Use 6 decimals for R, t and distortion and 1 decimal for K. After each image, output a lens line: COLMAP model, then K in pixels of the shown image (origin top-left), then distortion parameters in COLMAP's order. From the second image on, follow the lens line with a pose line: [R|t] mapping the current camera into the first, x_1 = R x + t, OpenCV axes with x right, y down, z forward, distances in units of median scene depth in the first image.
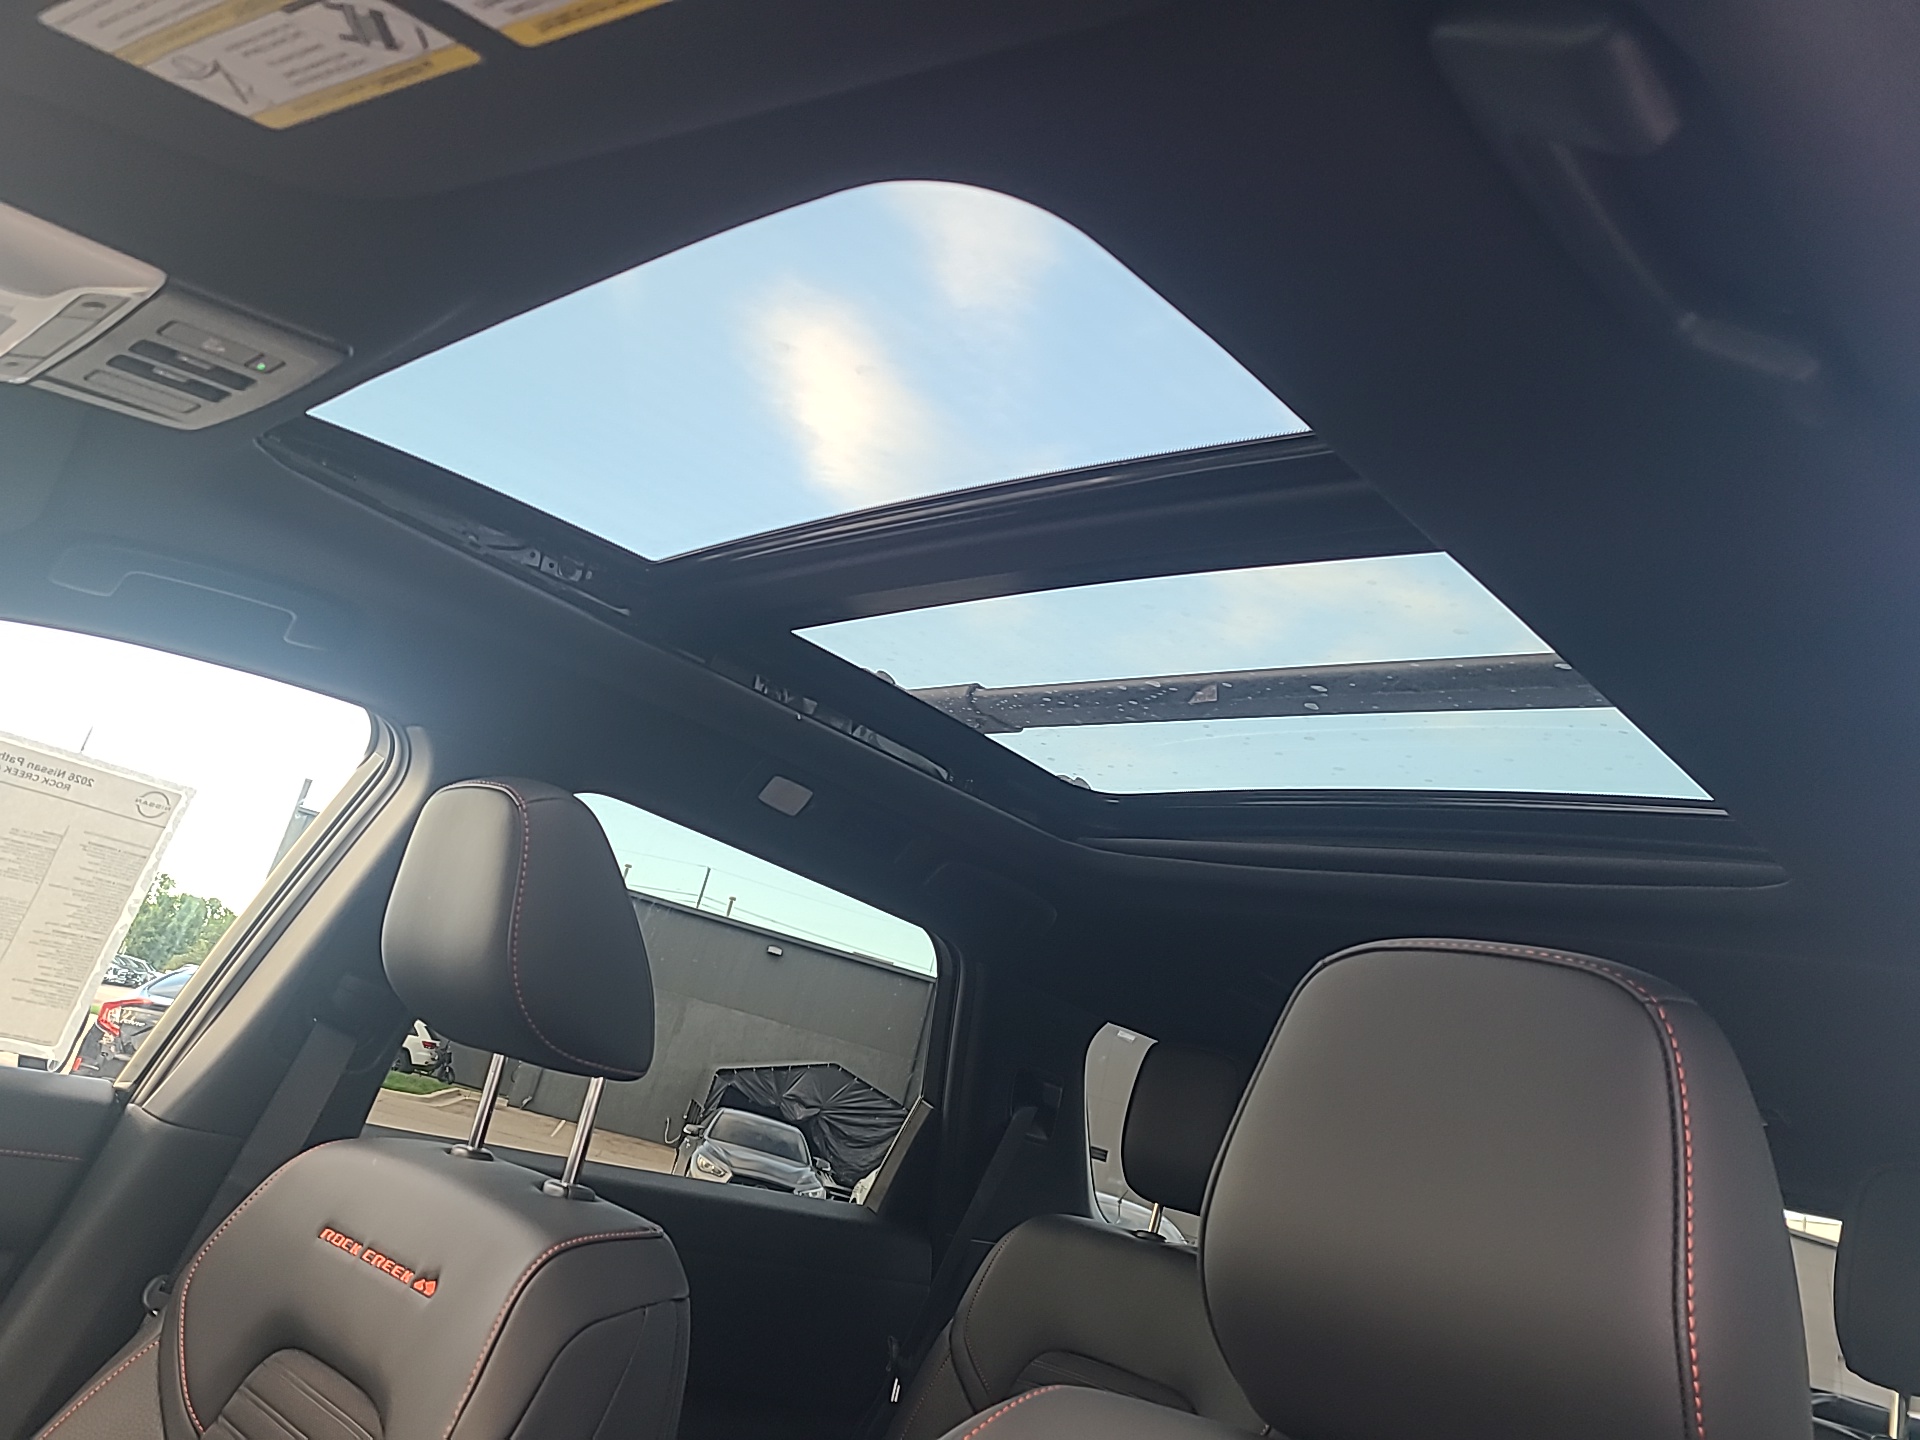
lens RADIAL K [[1538.1, 0, 960.0], [0, 1538.1, 720.0], [0, 0, 1]] dist [0.042327, -0.009016]
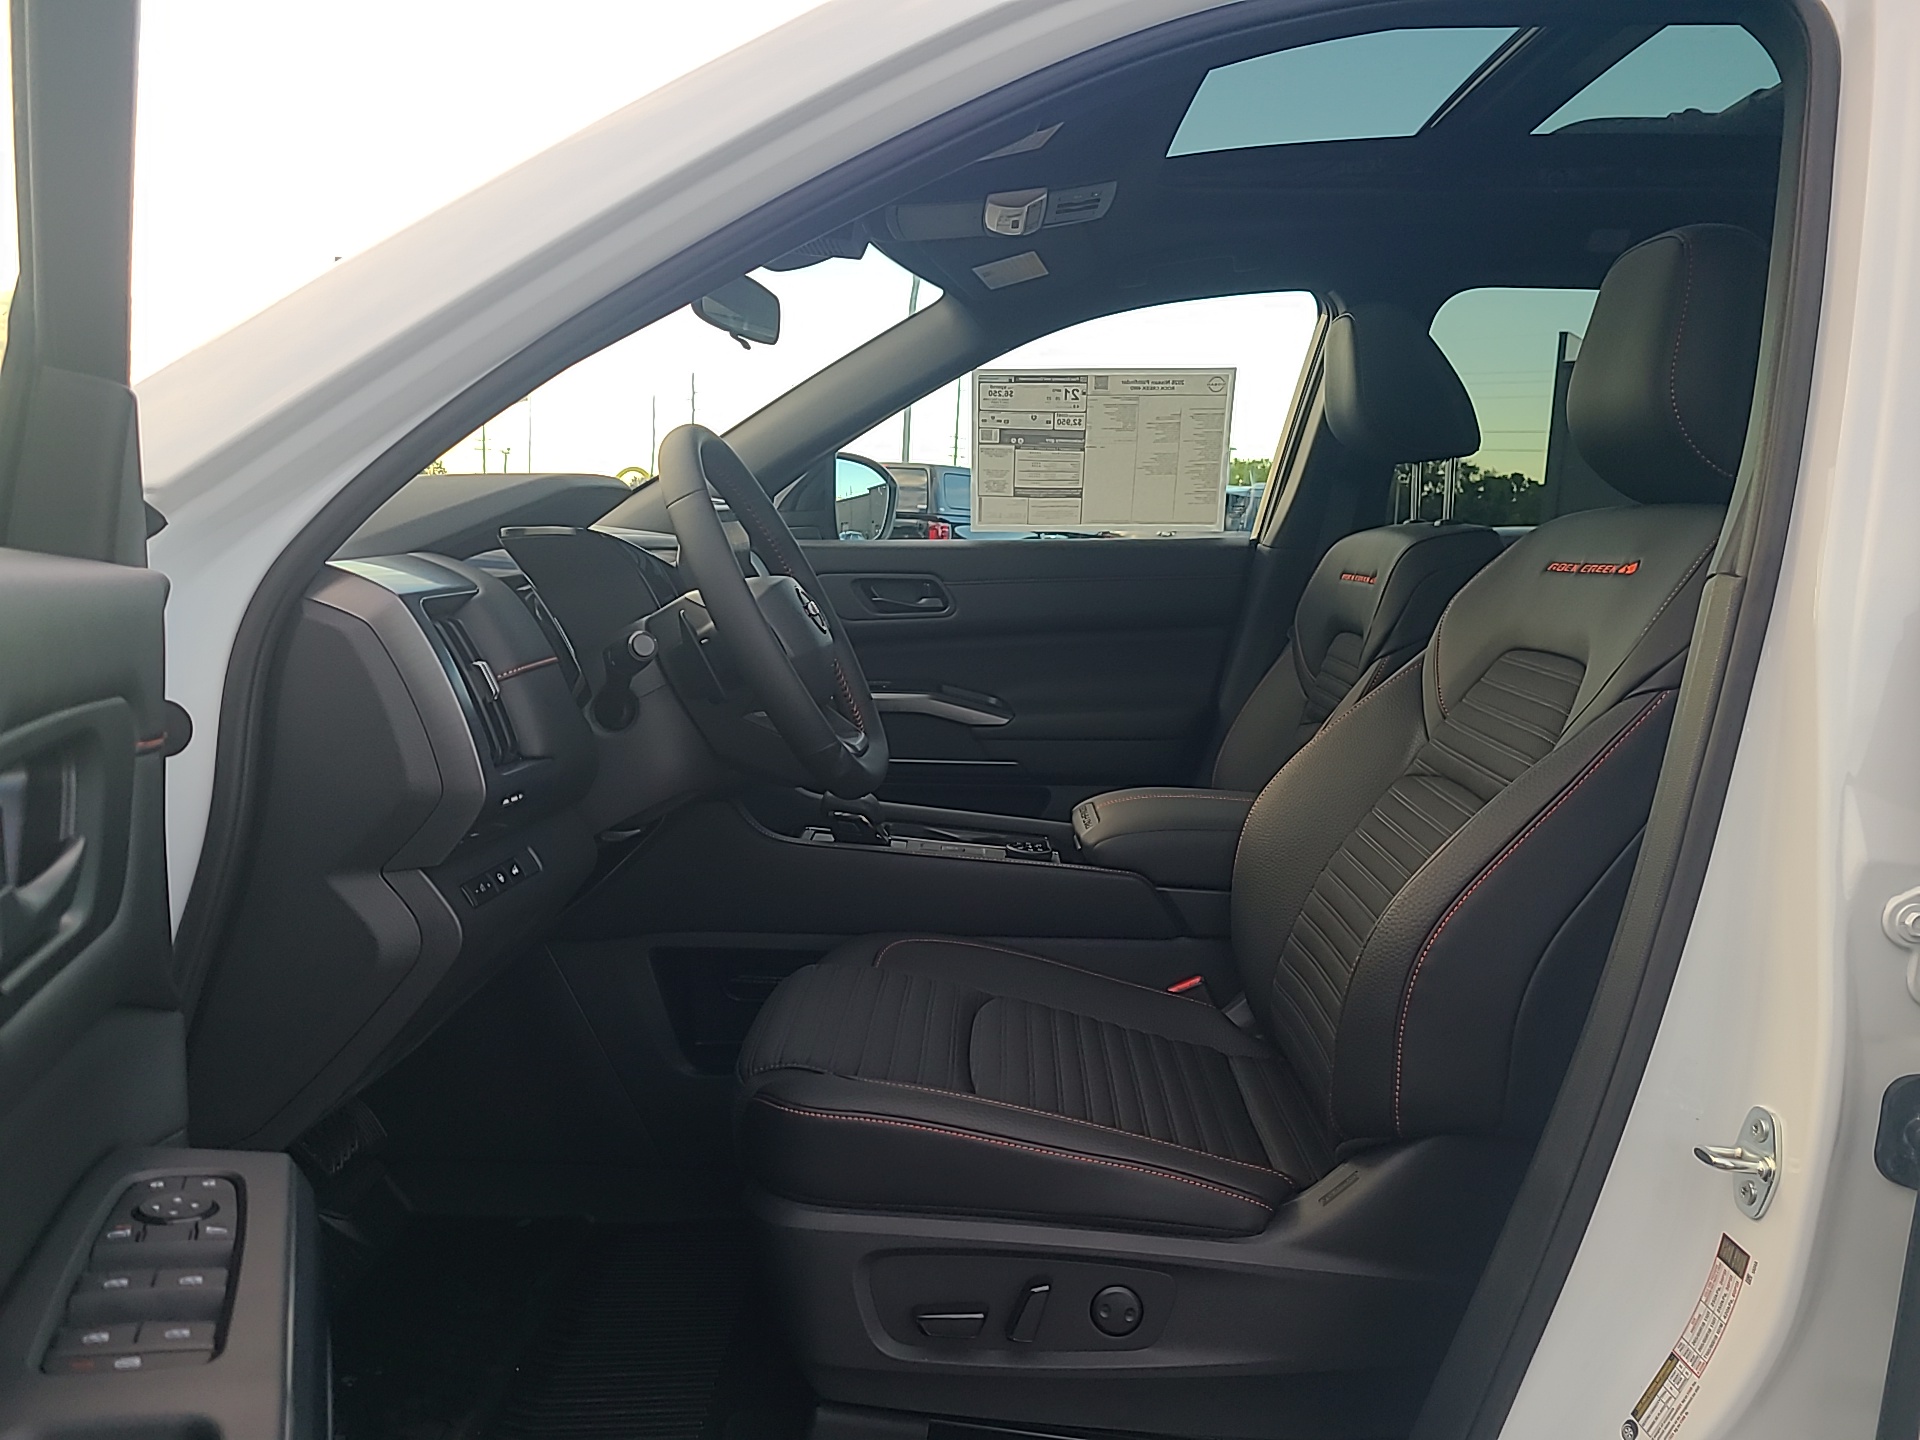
lens RADIAL K [[1538.1, 0, 960.0], [0, 1538.1, 720.0], [0, 0, 1]] dist [0.042327, -0.009016]
pose [[0.677810, -0.134419, -0.722845, 0.521107], [0.335472, 0.931382, 0.141374, 0.064678], [0.654241, -0.338319, 0.676394, -0.535349]]
